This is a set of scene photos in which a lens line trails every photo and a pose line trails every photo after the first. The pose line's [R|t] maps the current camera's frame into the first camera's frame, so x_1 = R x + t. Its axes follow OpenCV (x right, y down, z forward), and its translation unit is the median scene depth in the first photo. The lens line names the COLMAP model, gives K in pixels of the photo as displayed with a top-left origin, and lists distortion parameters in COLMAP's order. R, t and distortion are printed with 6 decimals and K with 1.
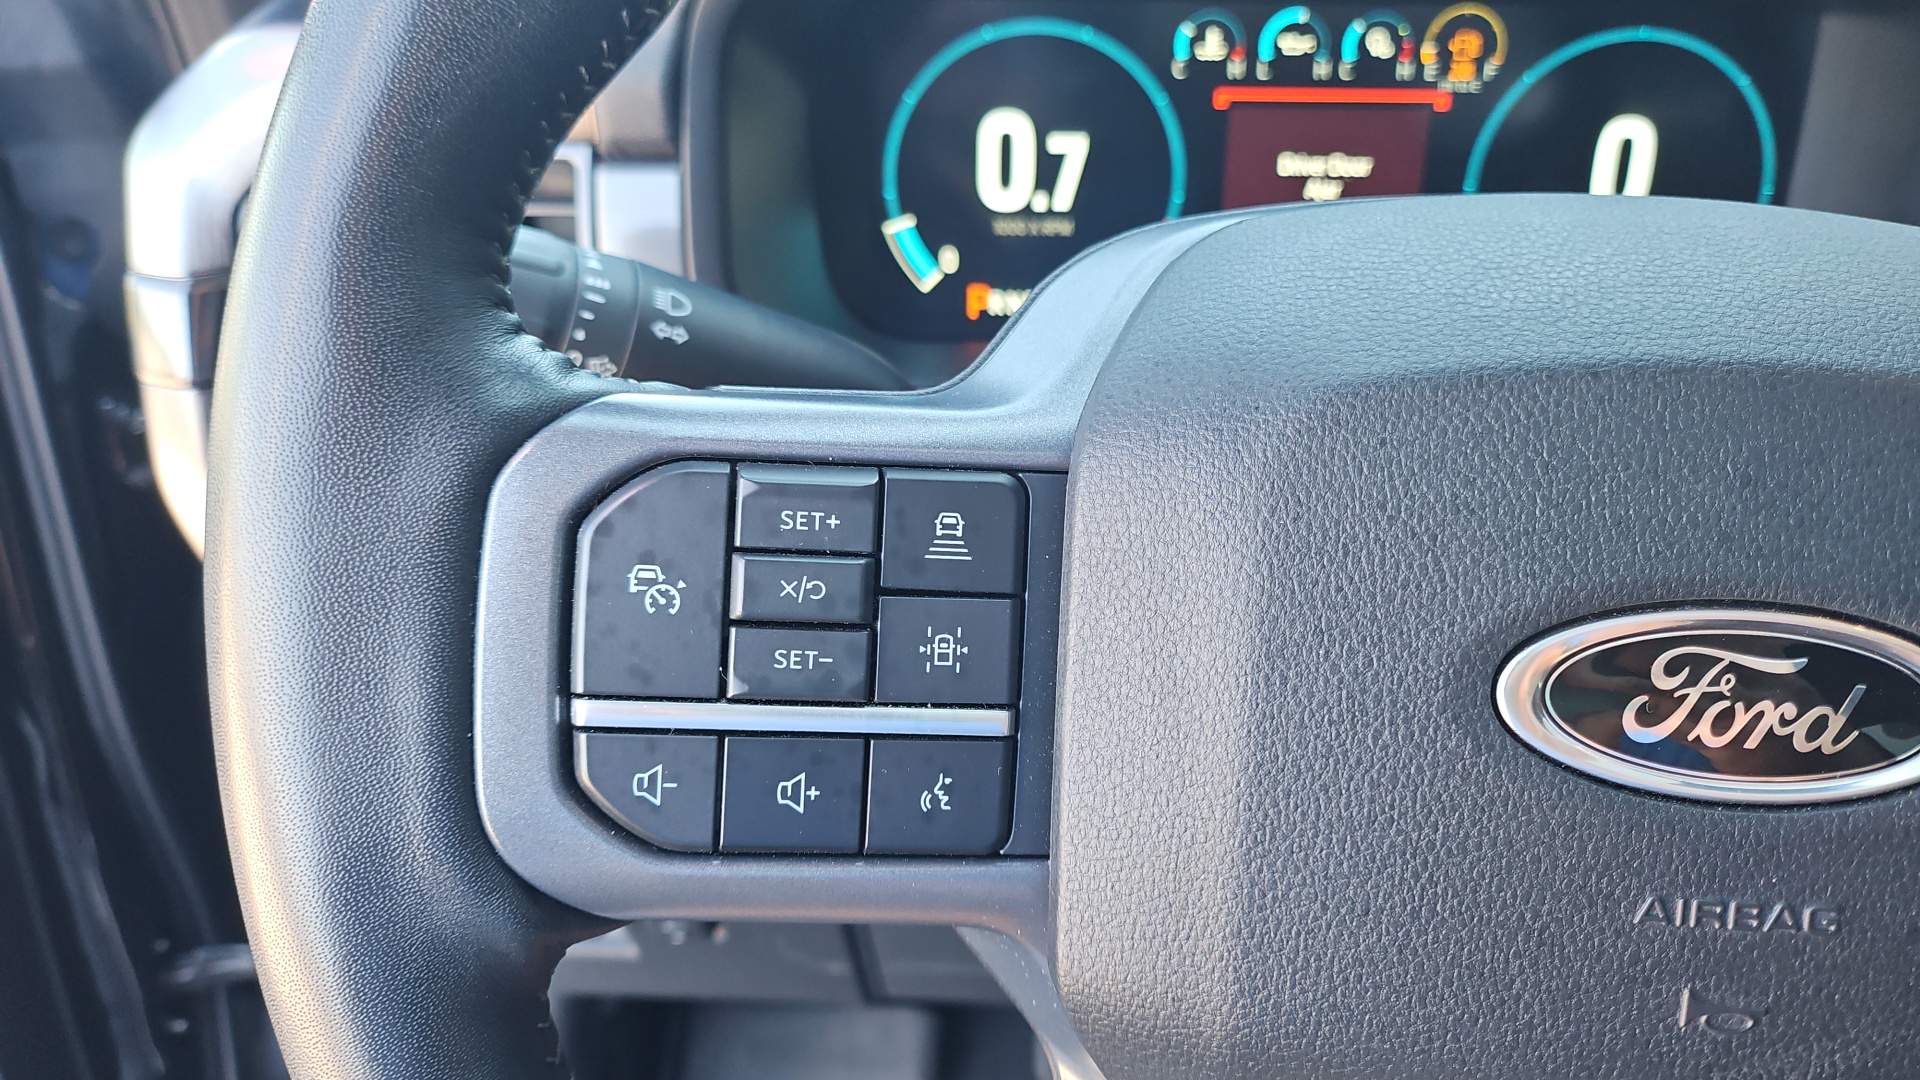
lens RADIAL K [[1391.4, 0, 965.1], [0, 1391.4, 542.0], [0, 0, 1]] dist [0.020867, -0.035706]
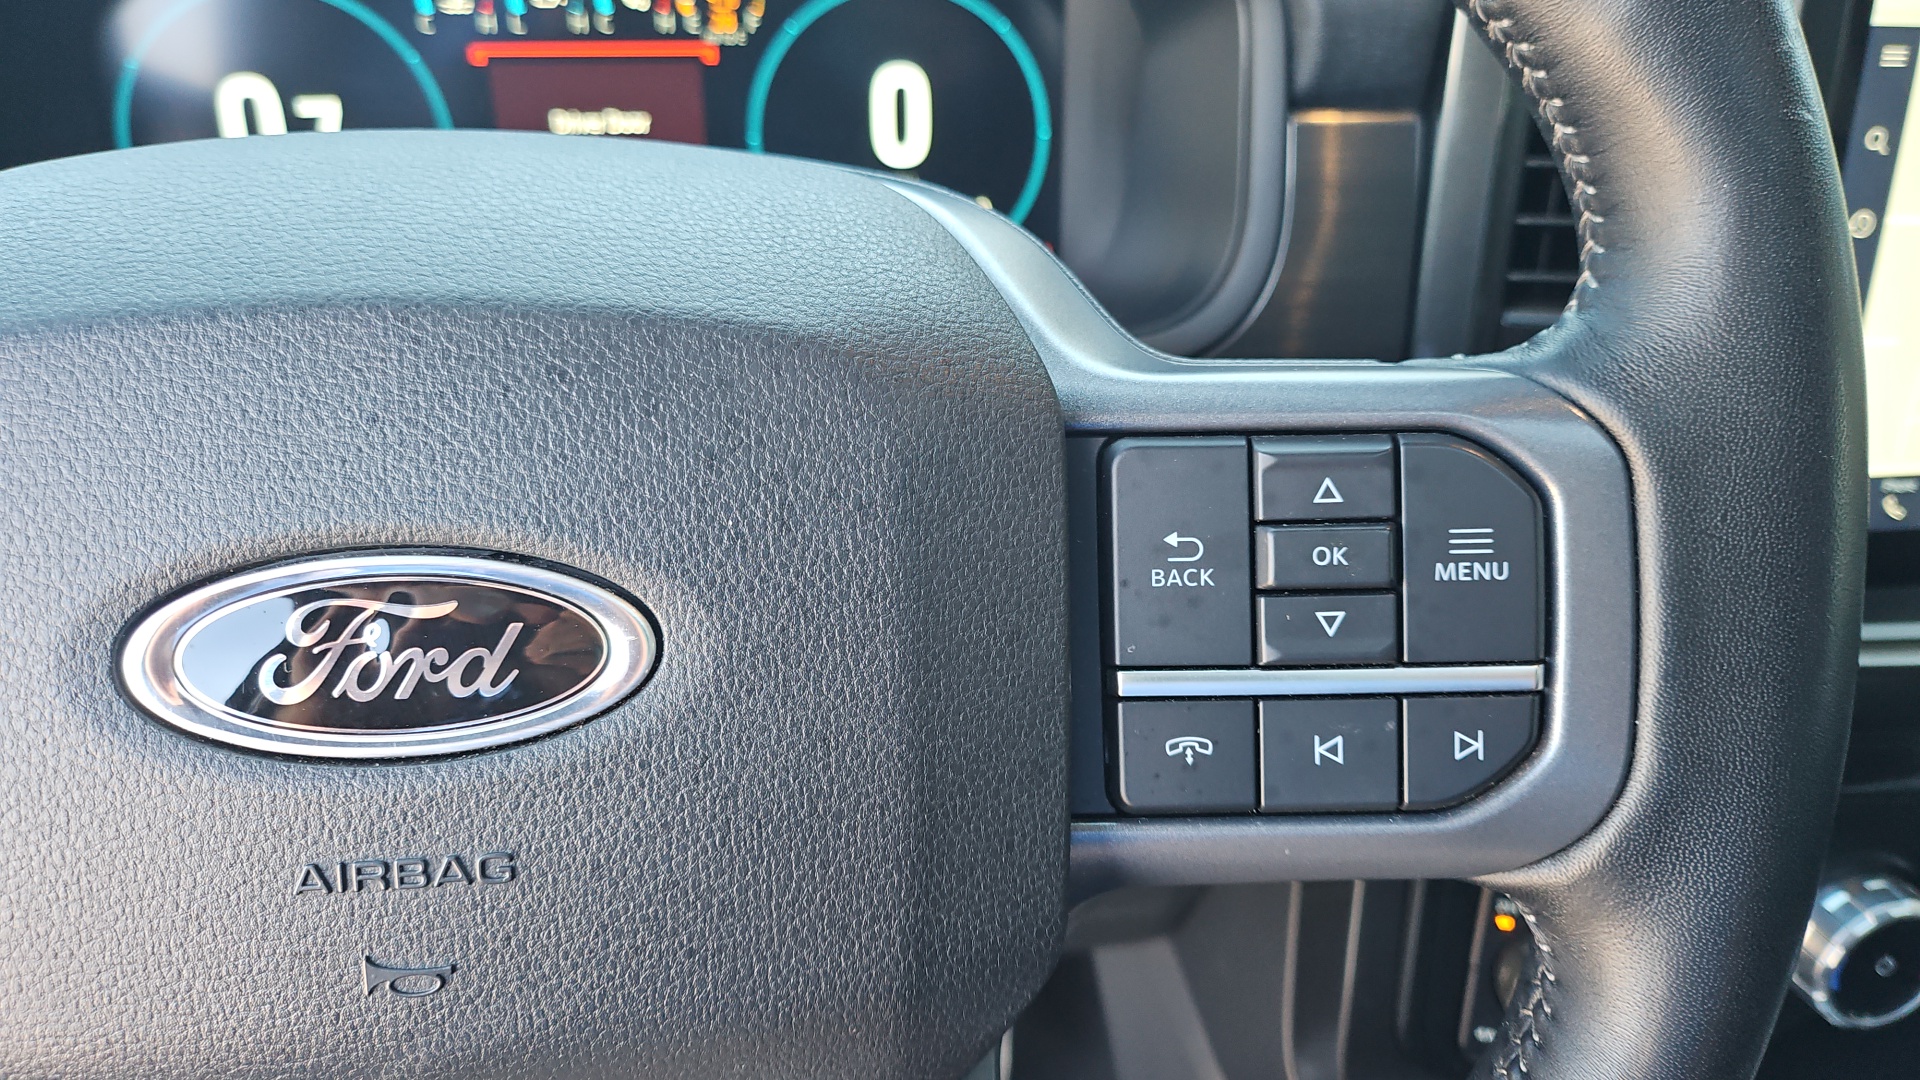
lens RADIAL K [[1391.4, 0, 946.3], [0, 1391.4, 536.0], [0, 0, 1]] dist [0.020867, -0.035706]
pose [[0.982129, -0.080058, 0.170334, 0.314661], [0.077963, 0.996776, 0.018965, 0.019150], [-0.171303, -0.005346, 0.985204, -0.002932]]
